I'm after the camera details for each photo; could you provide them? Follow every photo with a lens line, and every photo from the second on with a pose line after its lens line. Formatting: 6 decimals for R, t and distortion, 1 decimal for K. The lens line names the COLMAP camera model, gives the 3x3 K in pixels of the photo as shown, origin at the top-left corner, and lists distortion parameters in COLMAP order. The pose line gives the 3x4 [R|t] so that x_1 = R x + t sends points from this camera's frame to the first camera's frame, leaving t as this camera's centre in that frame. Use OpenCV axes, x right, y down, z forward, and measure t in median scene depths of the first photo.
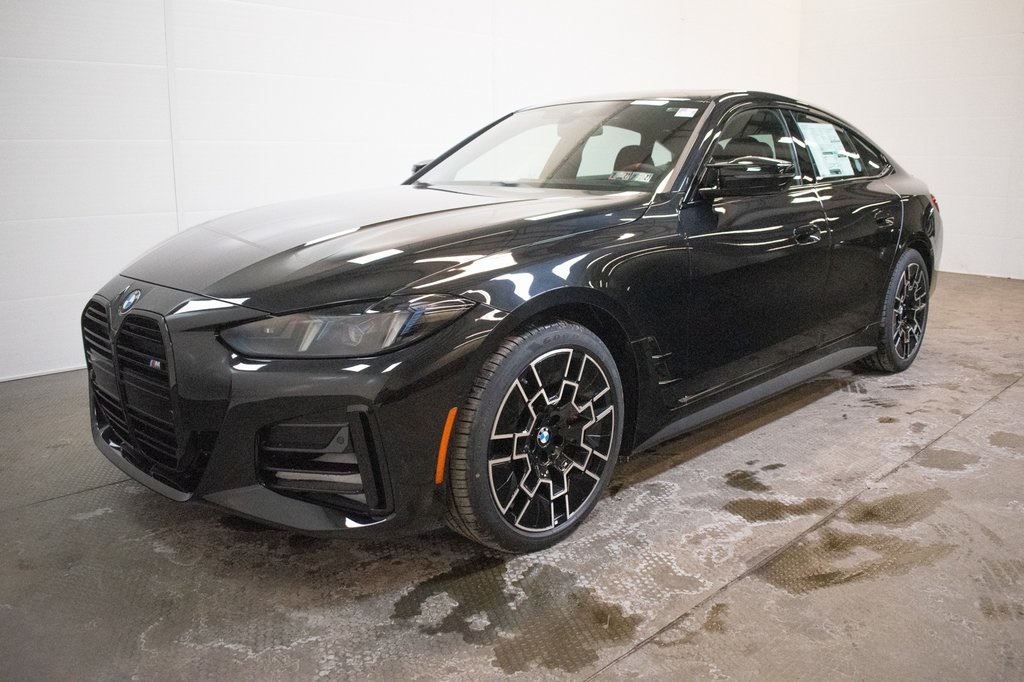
lens RADIAL K [[783.3, 0, 512.0], [0, 783.3, 341.0], [0, 0, 1]] dist [-0.077053, 0.000031]
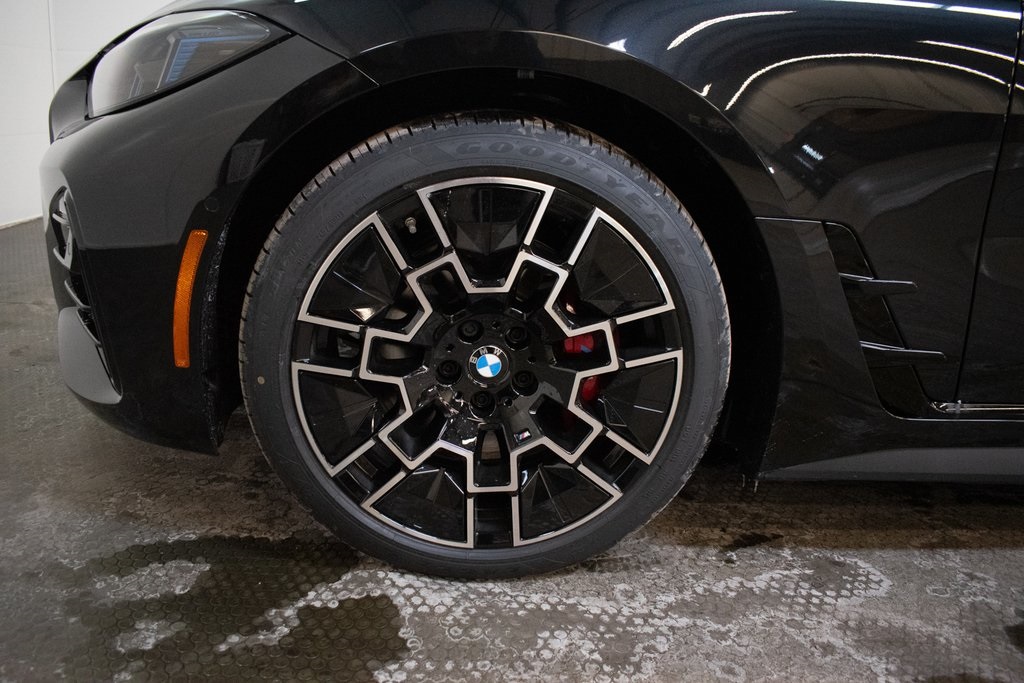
lens RADIAL K [[783.3, 0, 512.0], [0, 783.3, 341.5], [0, 0, 1]] dist [-0.077053, 0.000031]
pose [[0.748109, 0.244174, -0.617018, 0.351680], [-0.201922, 0.969510, 0.138844, 0.038684], [0.632108, 0.020719, 0.774603, 0.638950]]
